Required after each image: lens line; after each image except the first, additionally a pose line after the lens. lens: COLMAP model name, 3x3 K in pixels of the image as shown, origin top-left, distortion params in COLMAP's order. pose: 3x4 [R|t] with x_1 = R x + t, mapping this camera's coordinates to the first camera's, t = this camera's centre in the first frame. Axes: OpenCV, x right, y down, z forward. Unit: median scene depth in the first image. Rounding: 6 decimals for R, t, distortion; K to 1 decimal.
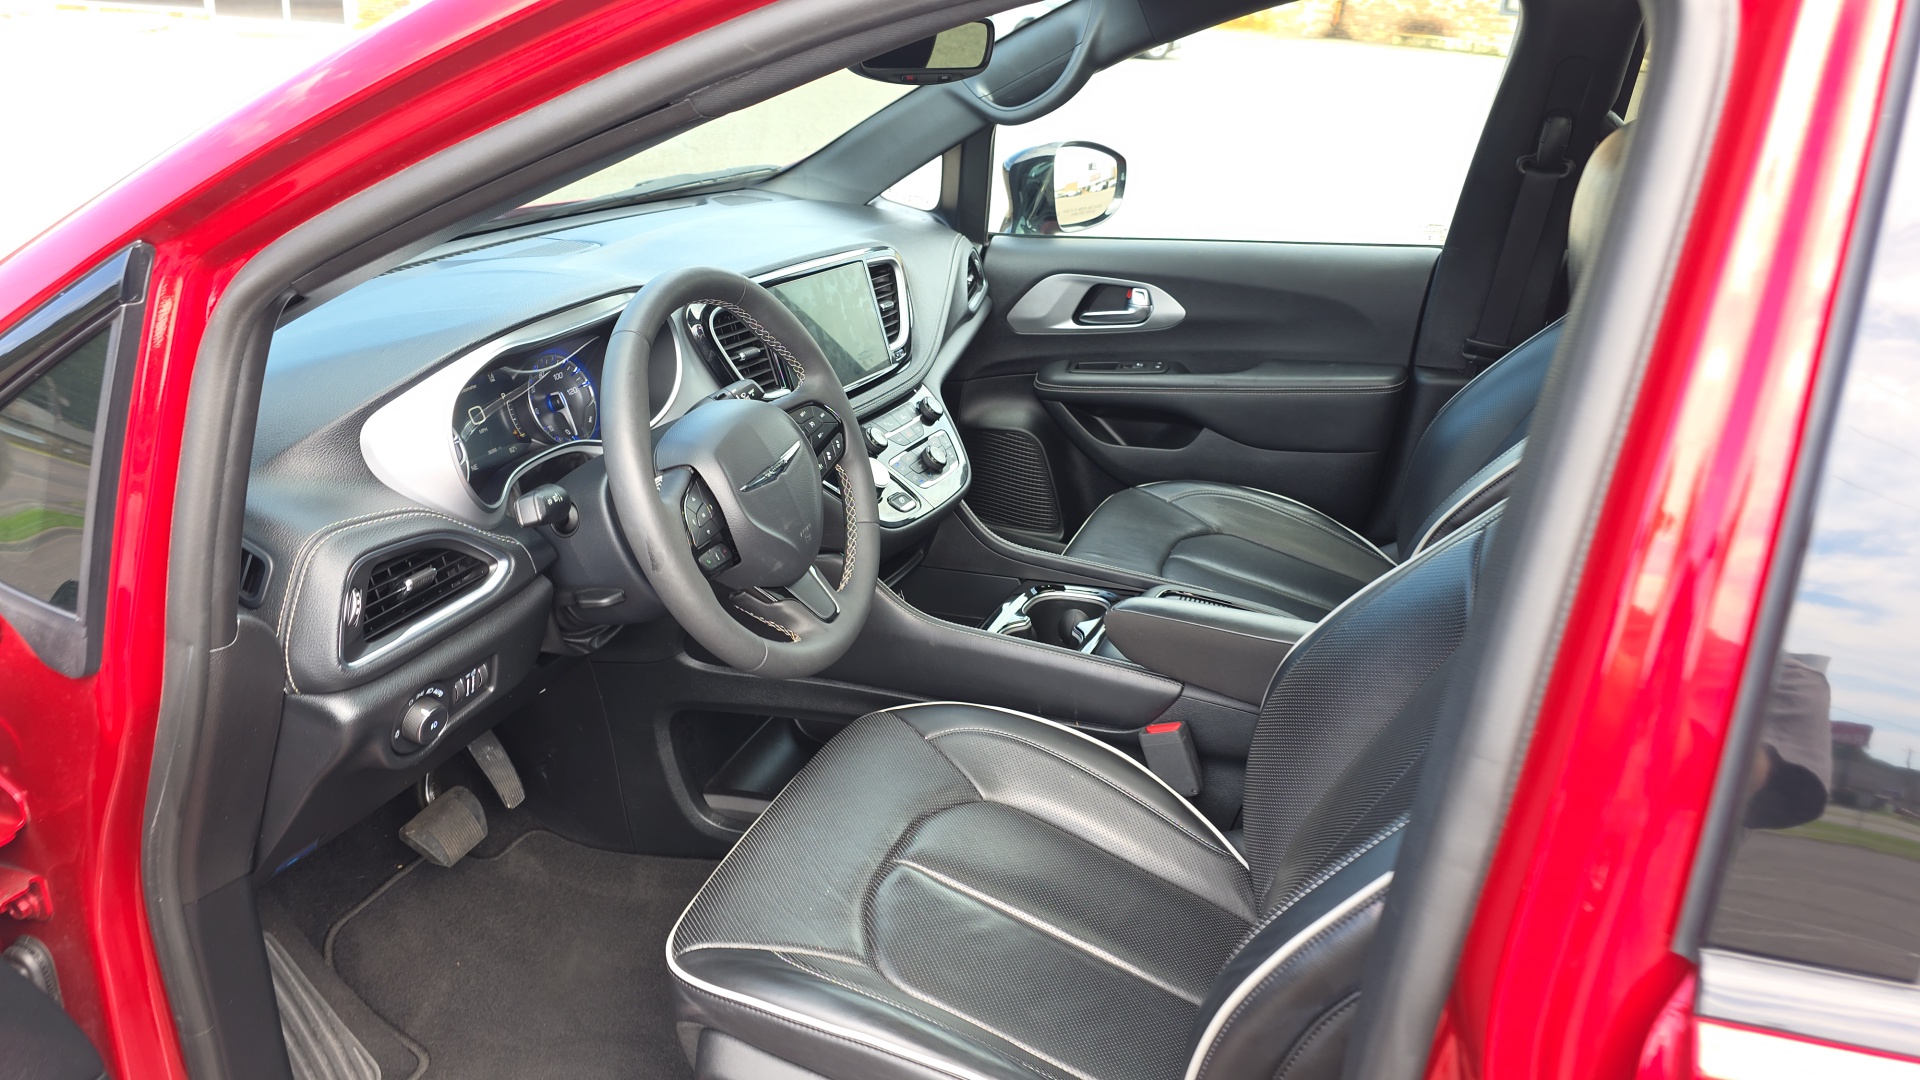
lens RADIAL K [[1294.4, 0, 922.8], [0, 1294.4, 536.9], [0, 0, 1]] dist [0.103965, -0.112356]
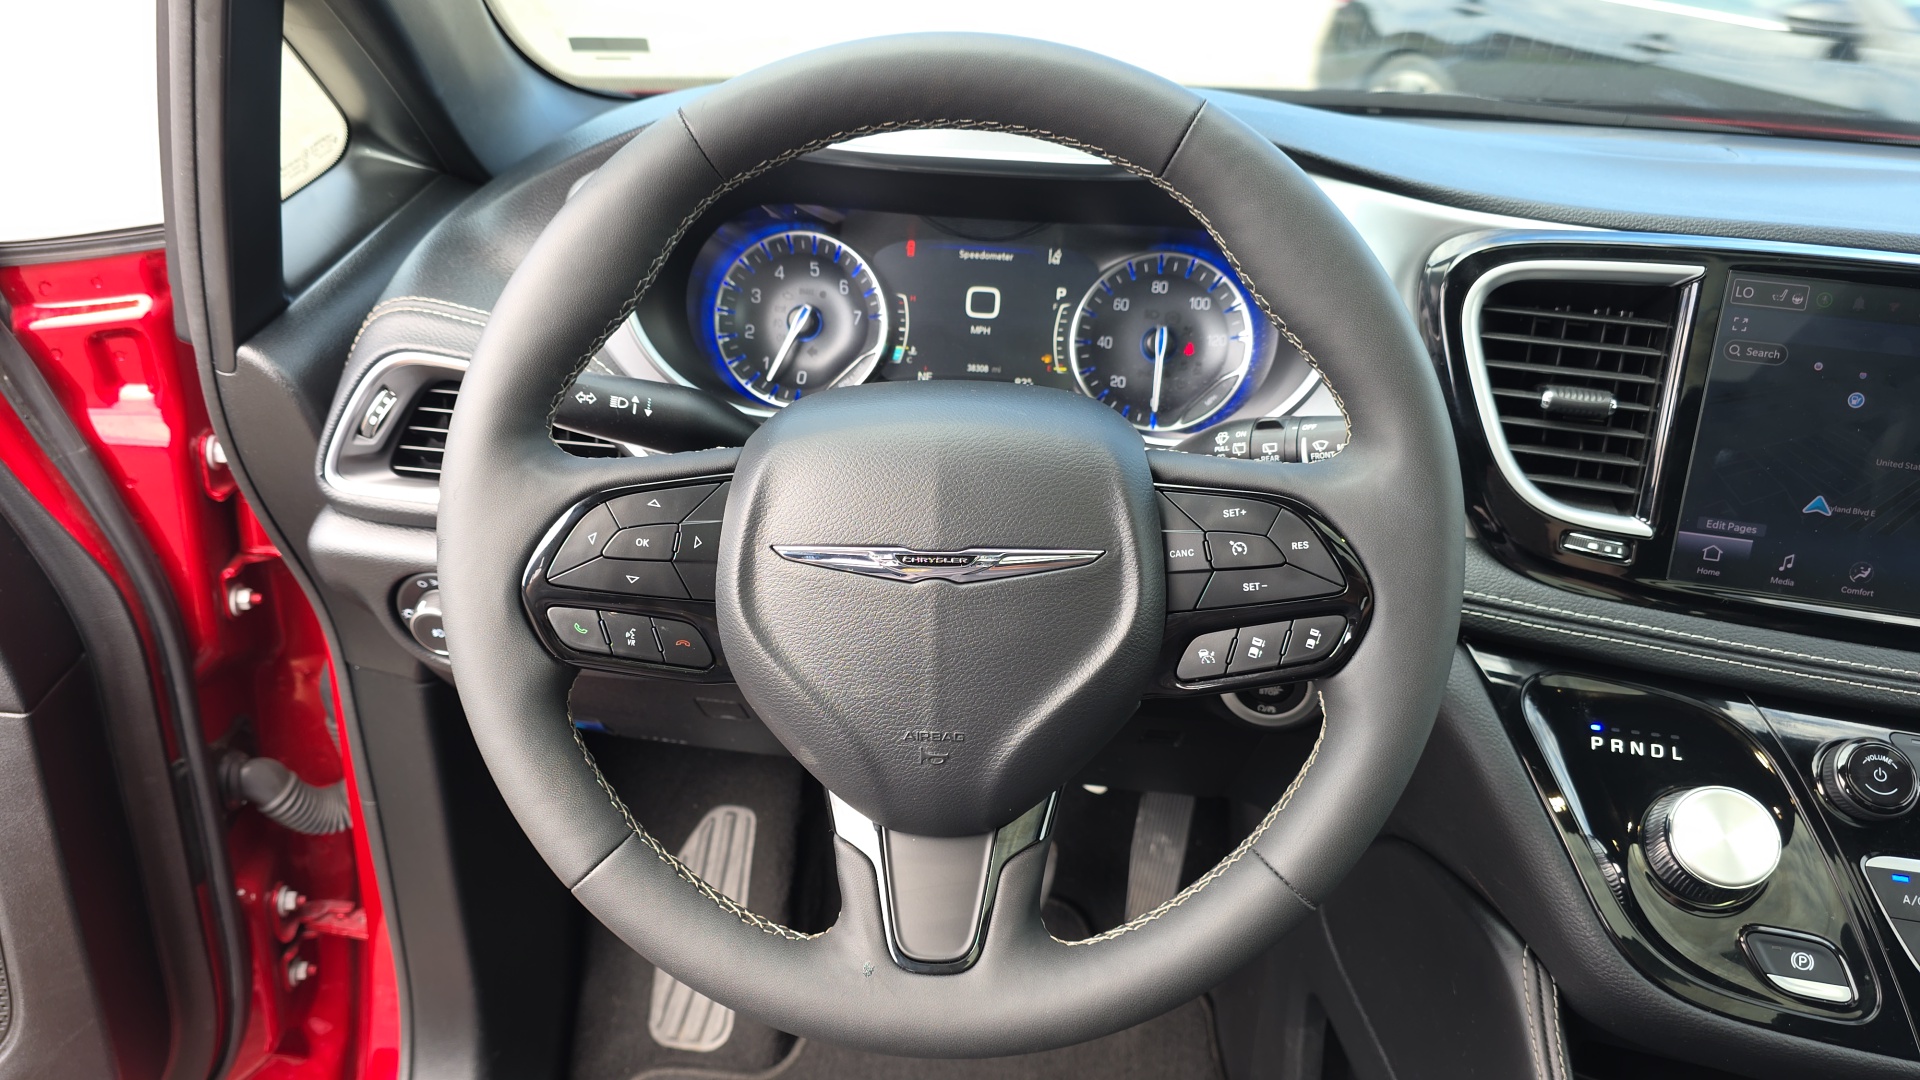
lens RADIAL K [[1327.7, 0, 938.8], [0, 1327.7, 555.4], [0, 0, 1]] dist [0.044054, -0.055686]
pose [[0.268617, 0.423435, -0.865186, 0.130139], [-0.404093, 0.864876, 0.297823, -0.095083], [0.874388, 0.269615, 0.403428, 0.443861]]
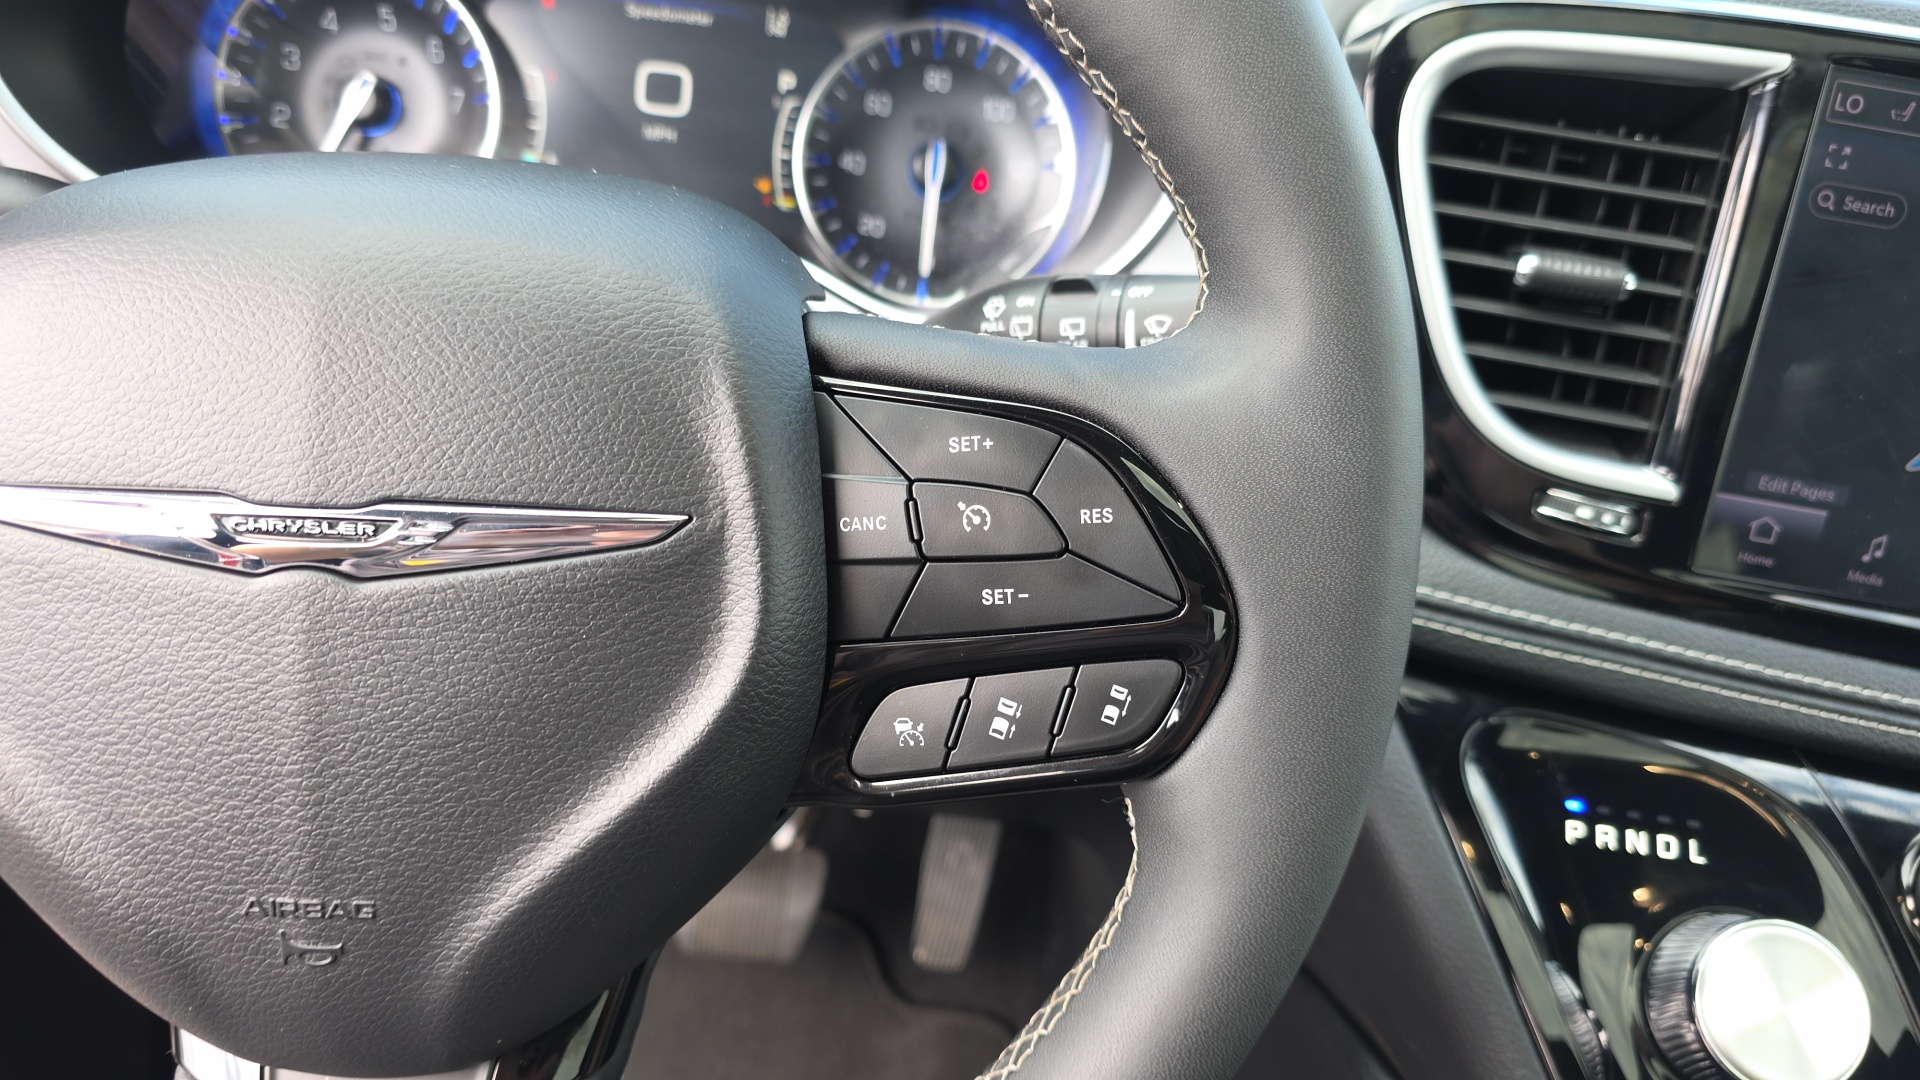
lens RADIAL K [[1350.0, 0, 961.1], [0, 1350.0, 551.3], [0, 0, 1]] dist [0.028098, -0.055834]
pose [[0.351155, 0.485028, -0.800898, 0.039650], [-0.461982, 0.833754, 0.302369, -0.080511], [0.814410, 0.263822, 0.516851, 0.520099]]
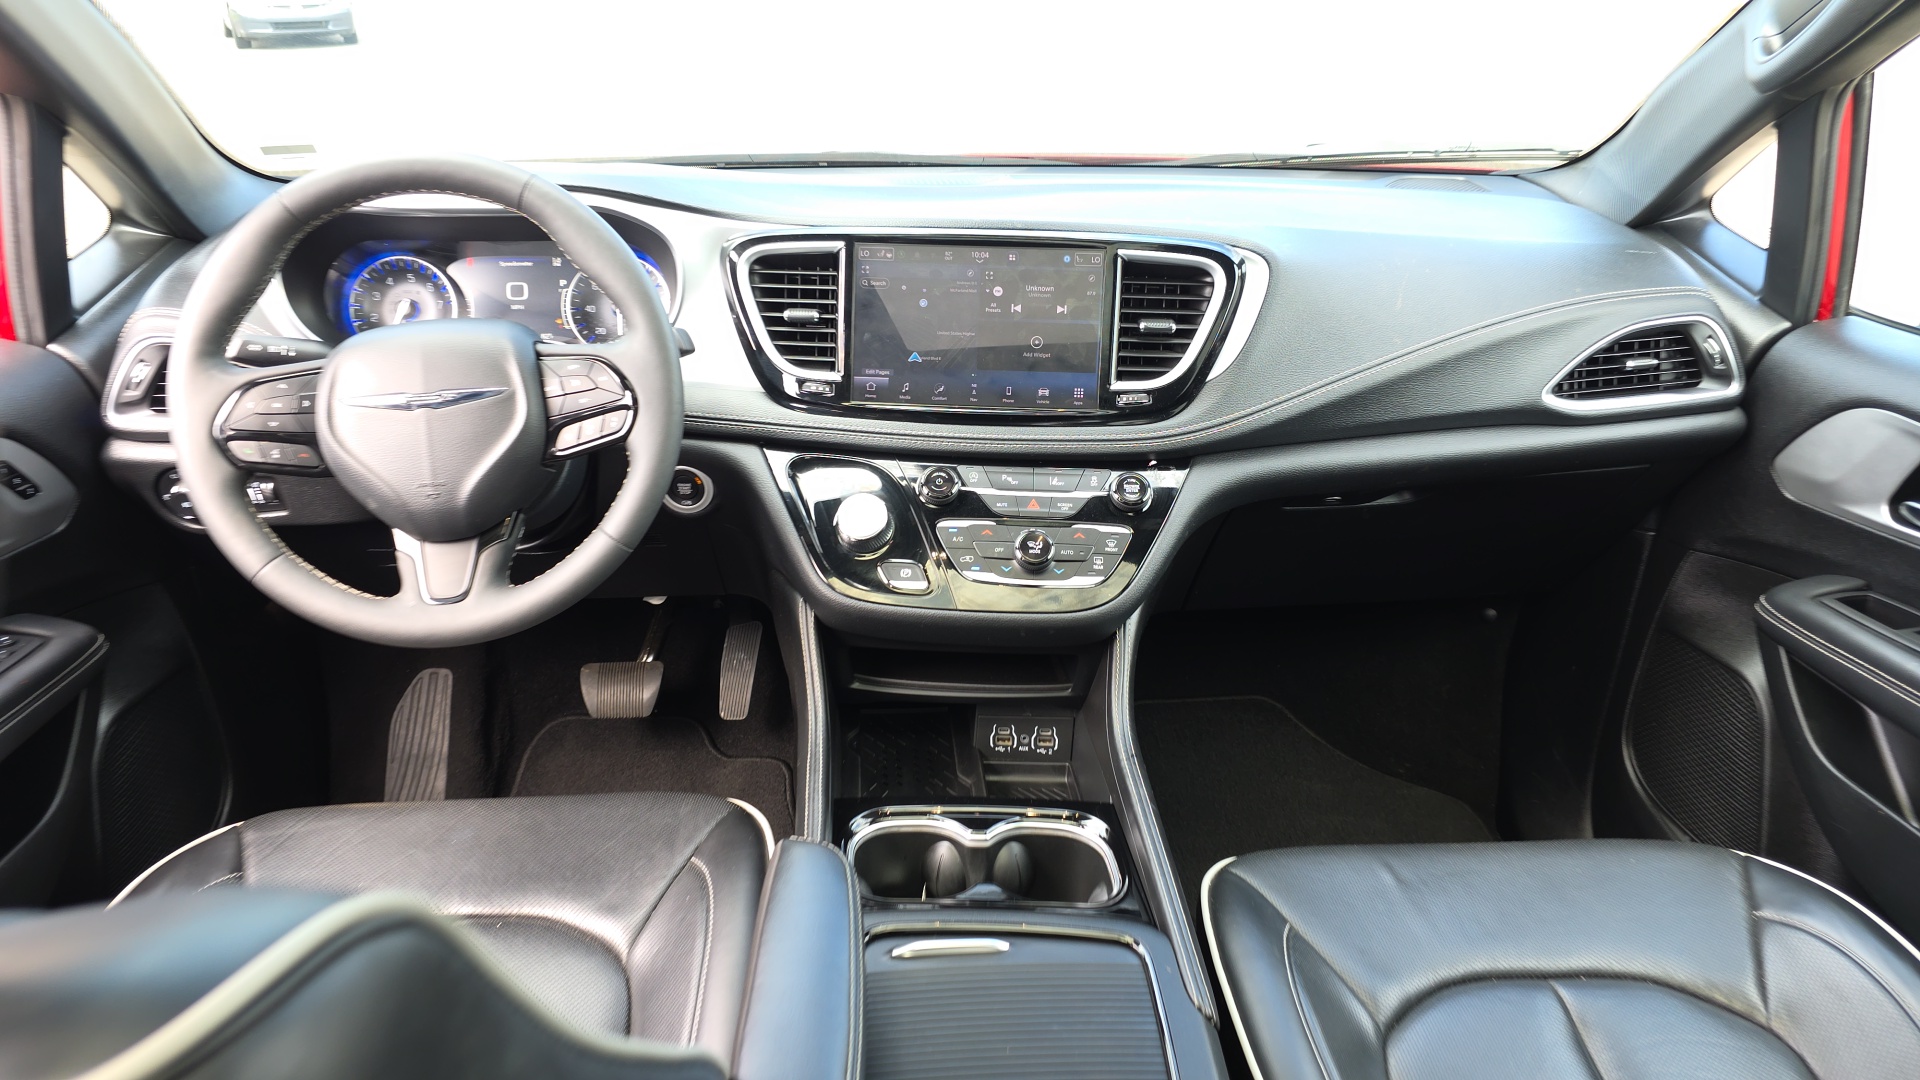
lens RADIAL K [[1294.4, 0, 922.8], [0, 1294.4, 536.9], [0, 0, 1]] dist [0.103965, -0.112356]
pose [[0.400163, 0.354319, -0.845179, 0.406799], [-0.348279, 0.911841, 0.217368, -0.143222], [0.847686, 0.207375, 0.488286, 0.467139]]
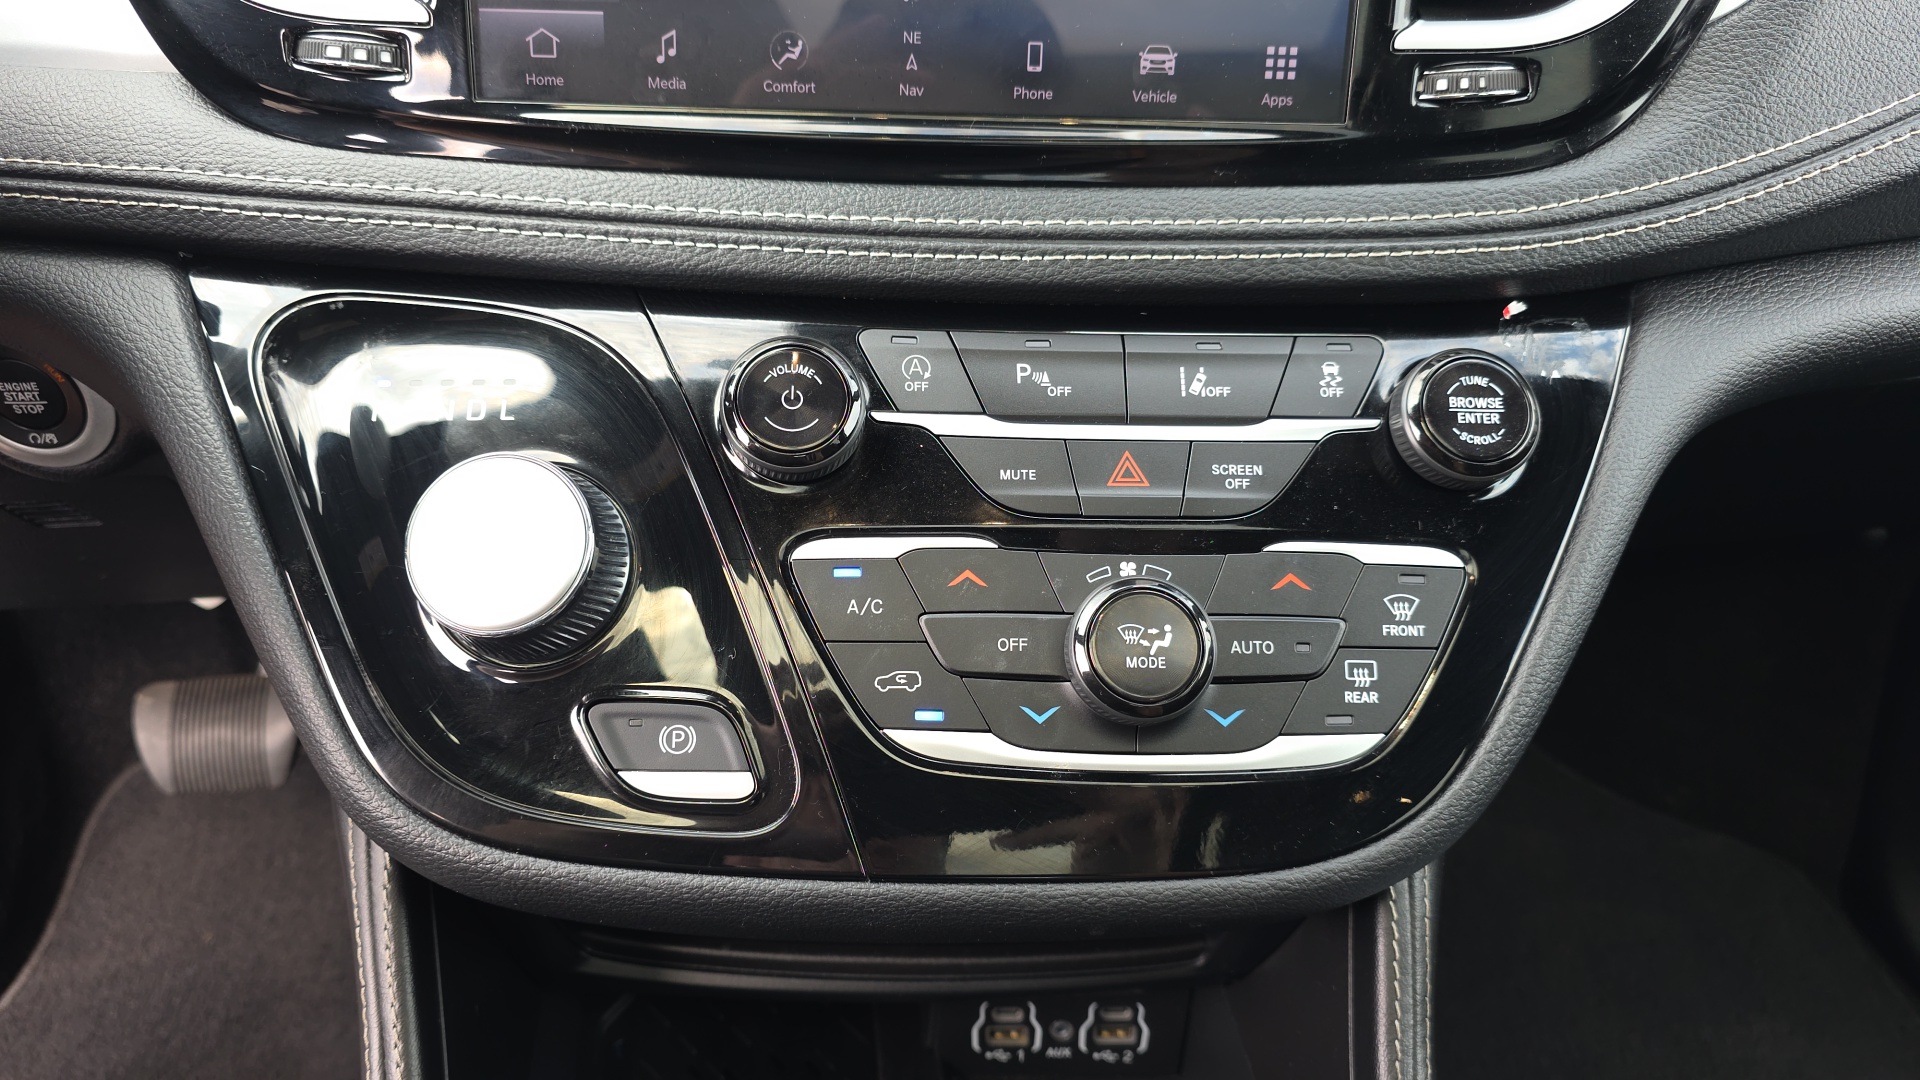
lens RADIAL K [[1327.7, 0, 938.8], [0, 1327.7, 555.4], [0, 0, 1]] dist [0.044054, -0.055686]
pose [[0.454097, 0.493190, -0.741997, 0.097304], [-0.345288, 0.865145, 0.363730, -0.098323], [0.821323, 0.091034, 0.563153, 0.648126]]
